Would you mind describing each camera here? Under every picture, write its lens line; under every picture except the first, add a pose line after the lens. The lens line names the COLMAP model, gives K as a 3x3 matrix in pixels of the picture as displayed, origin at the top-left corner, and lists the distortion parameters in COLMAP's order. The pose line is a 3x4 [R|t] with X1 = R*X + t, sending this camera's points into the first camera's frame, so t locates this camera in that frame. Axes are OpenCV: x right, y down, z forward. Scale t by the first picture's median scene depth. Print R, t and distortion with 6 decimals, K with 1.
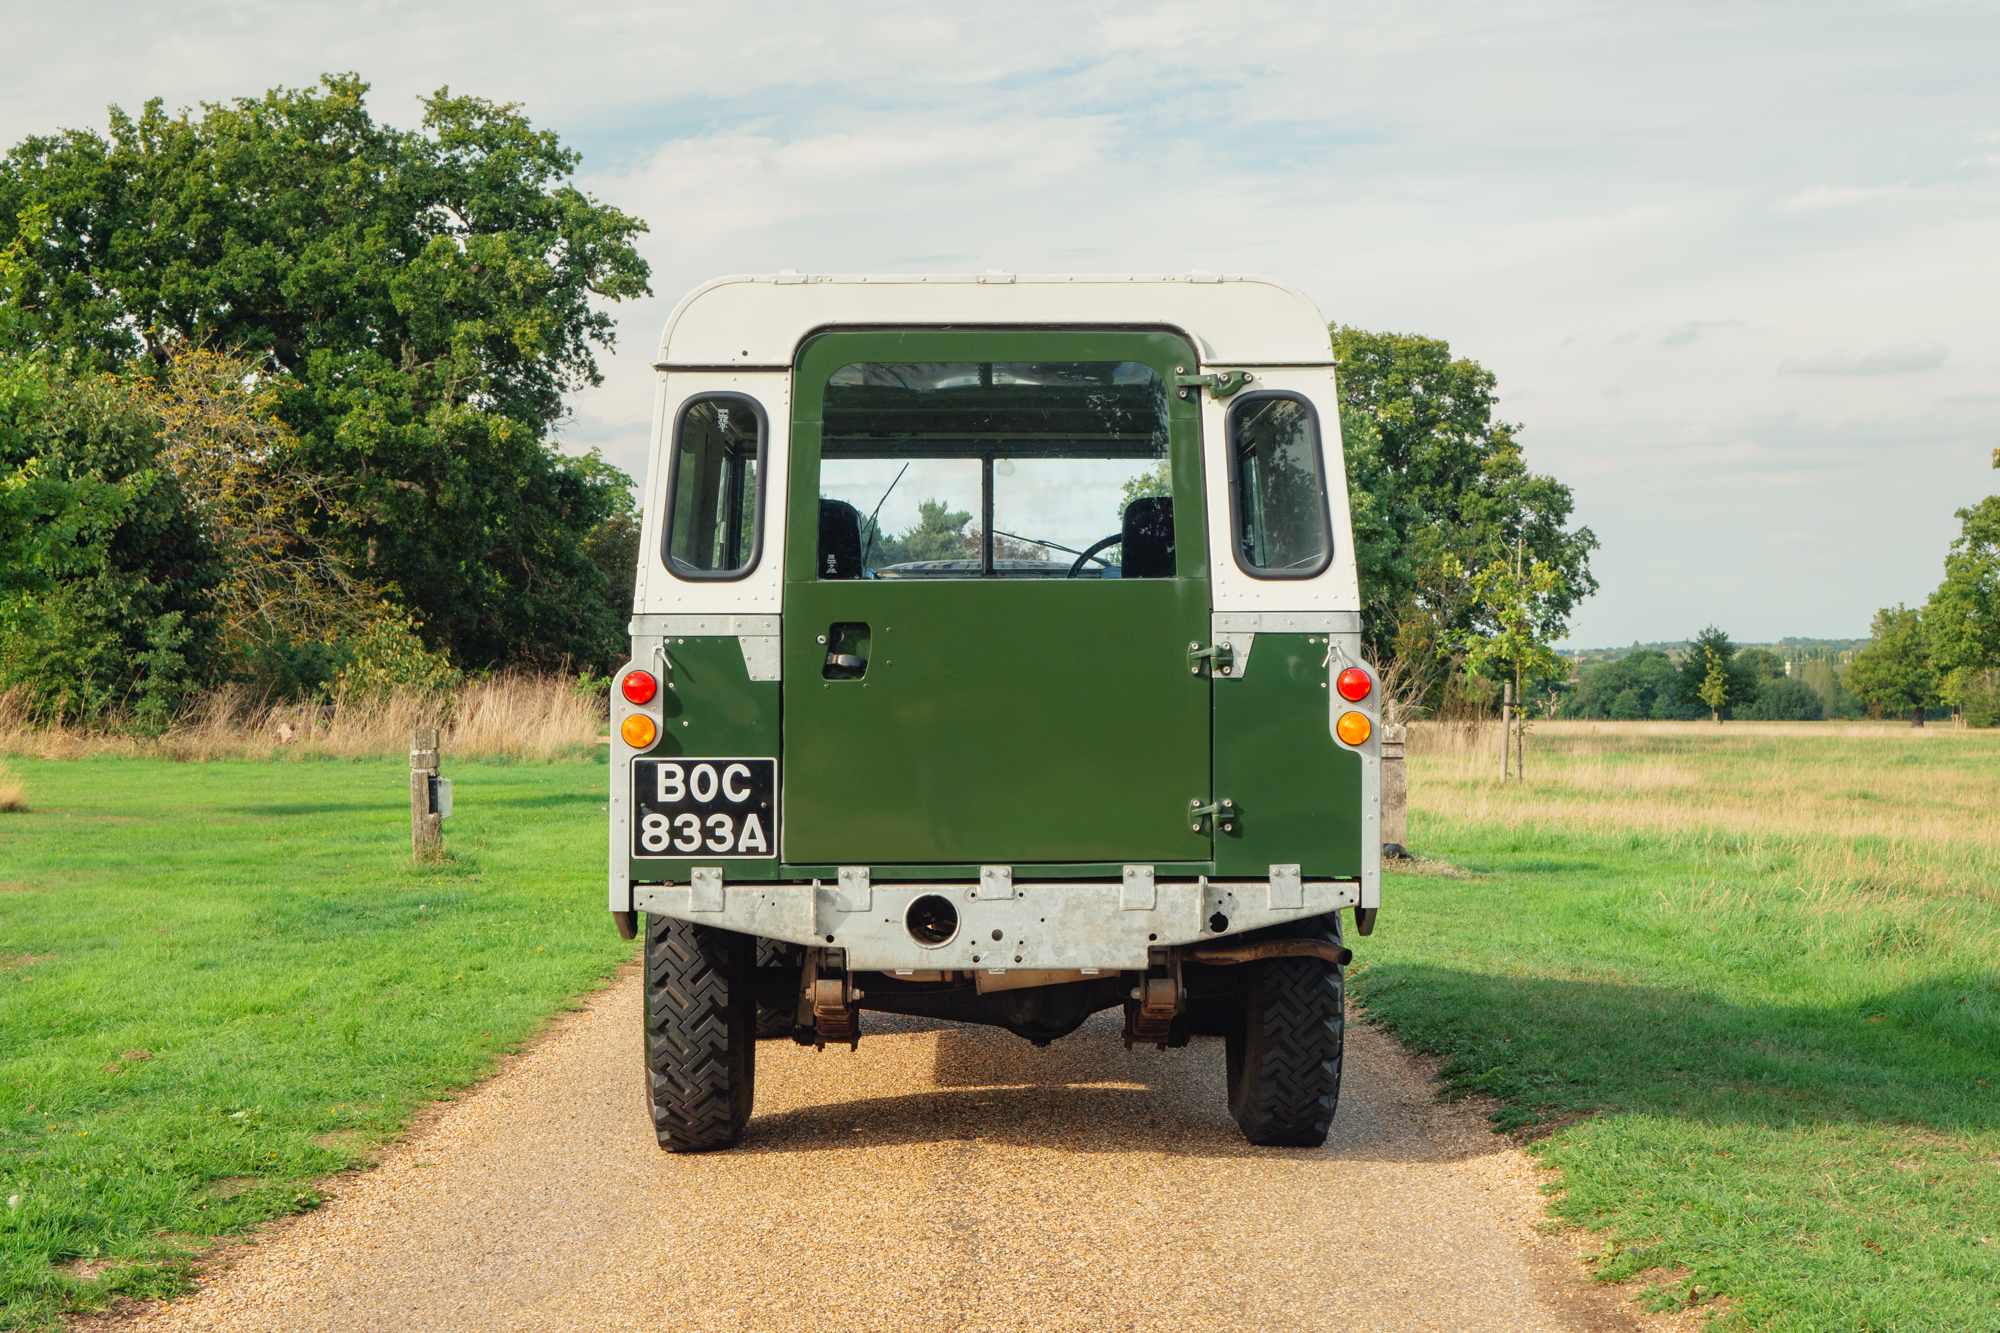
lens RADIAL K [[3008.6, 0, 1002.9], [0, 3008.6, 638.0], [0, 0, 1]] dist [-0.011319, 0.062540]
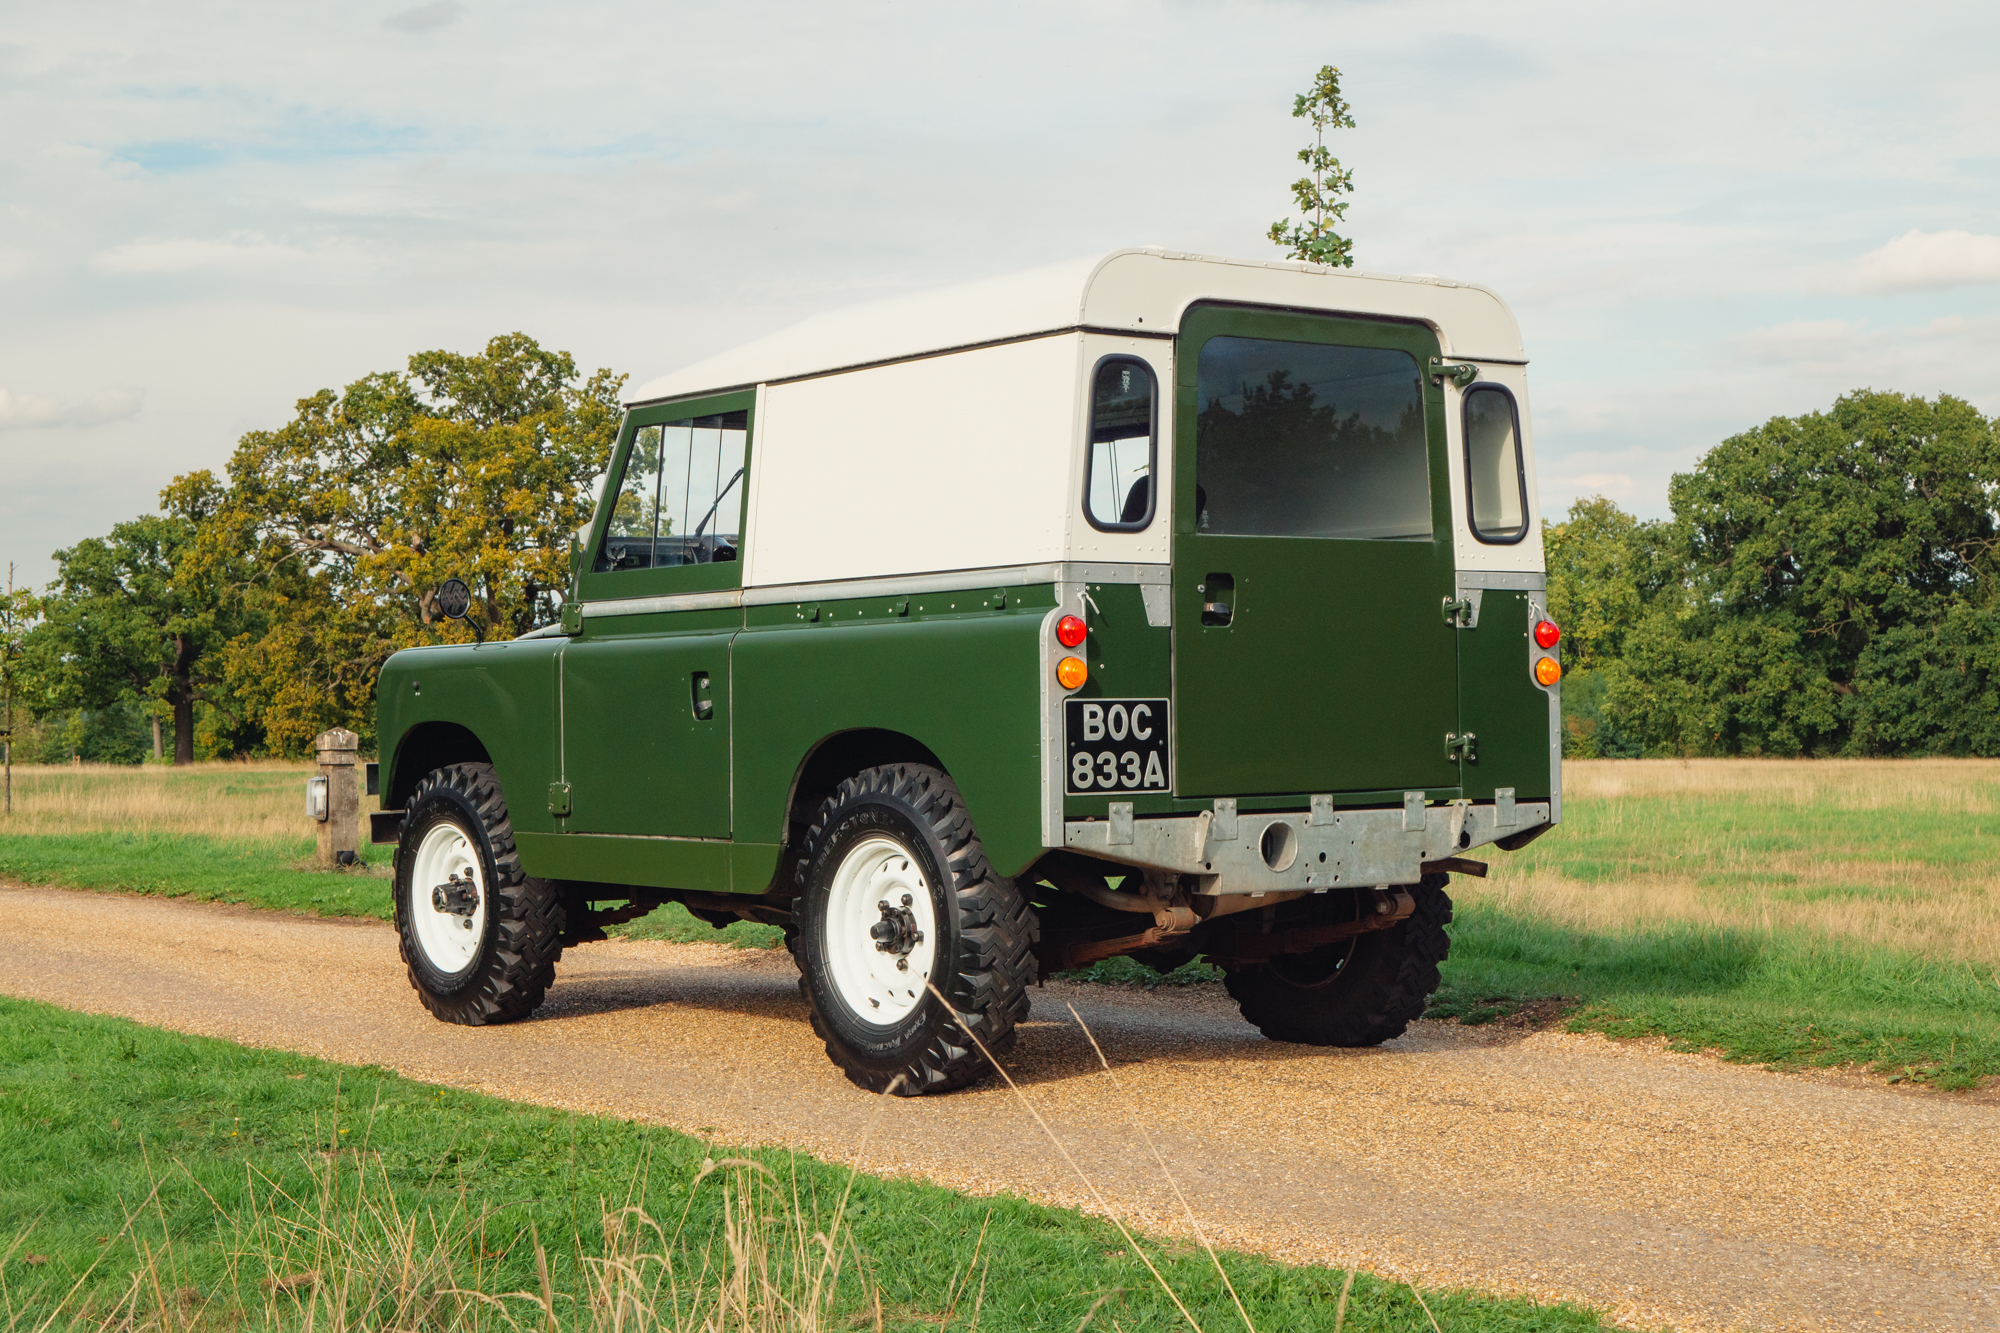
lens RADIAL K [[3033.1, 0, 1003.9], [0, 3033.1, 634.5], [0, 0, 1]] dist [-0.009907, 0.056981]
pose [[0.805633, 0.008866, 0.592348, -0.756730], [0.000739, 0.999872, -0.015970, 0.034133], [-0.592414, 0.013304, 0.805524, 0.165651]]
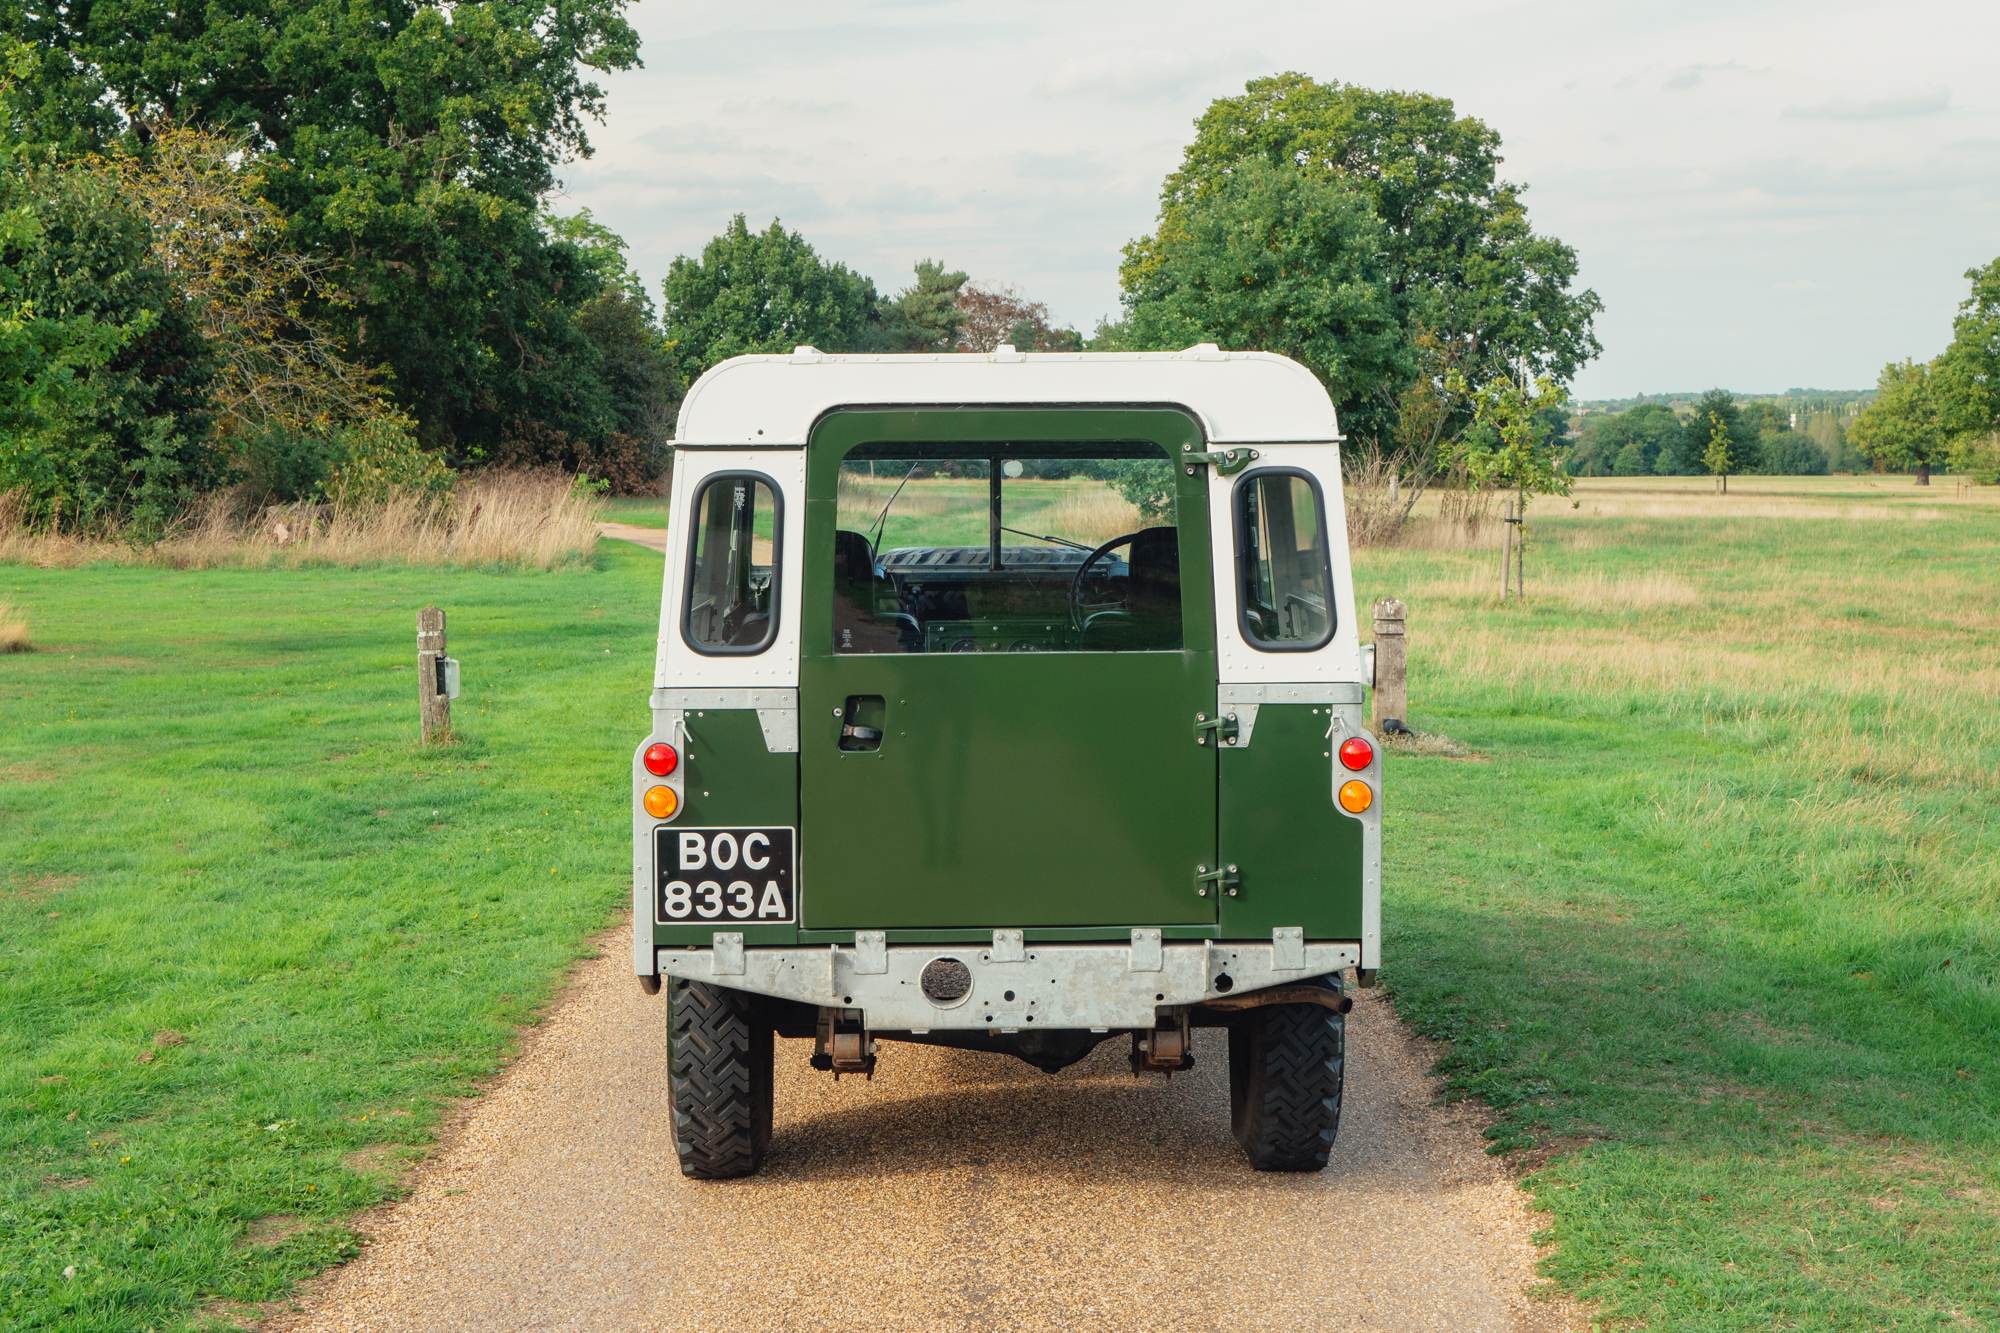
lens RADIAL K [[3033.1, 0, 1003.9], [0, 3033.1, 634.5], [0, 0, 1]] dist [-0.009907, 0.056981]
pose [[0.999995, -0.003018, 0.001043, -0.004506], [0.002925, 0.996837, 0.079426, -0.107392], [-0.001279, -0.079422, 0.996840, -0.029726]]
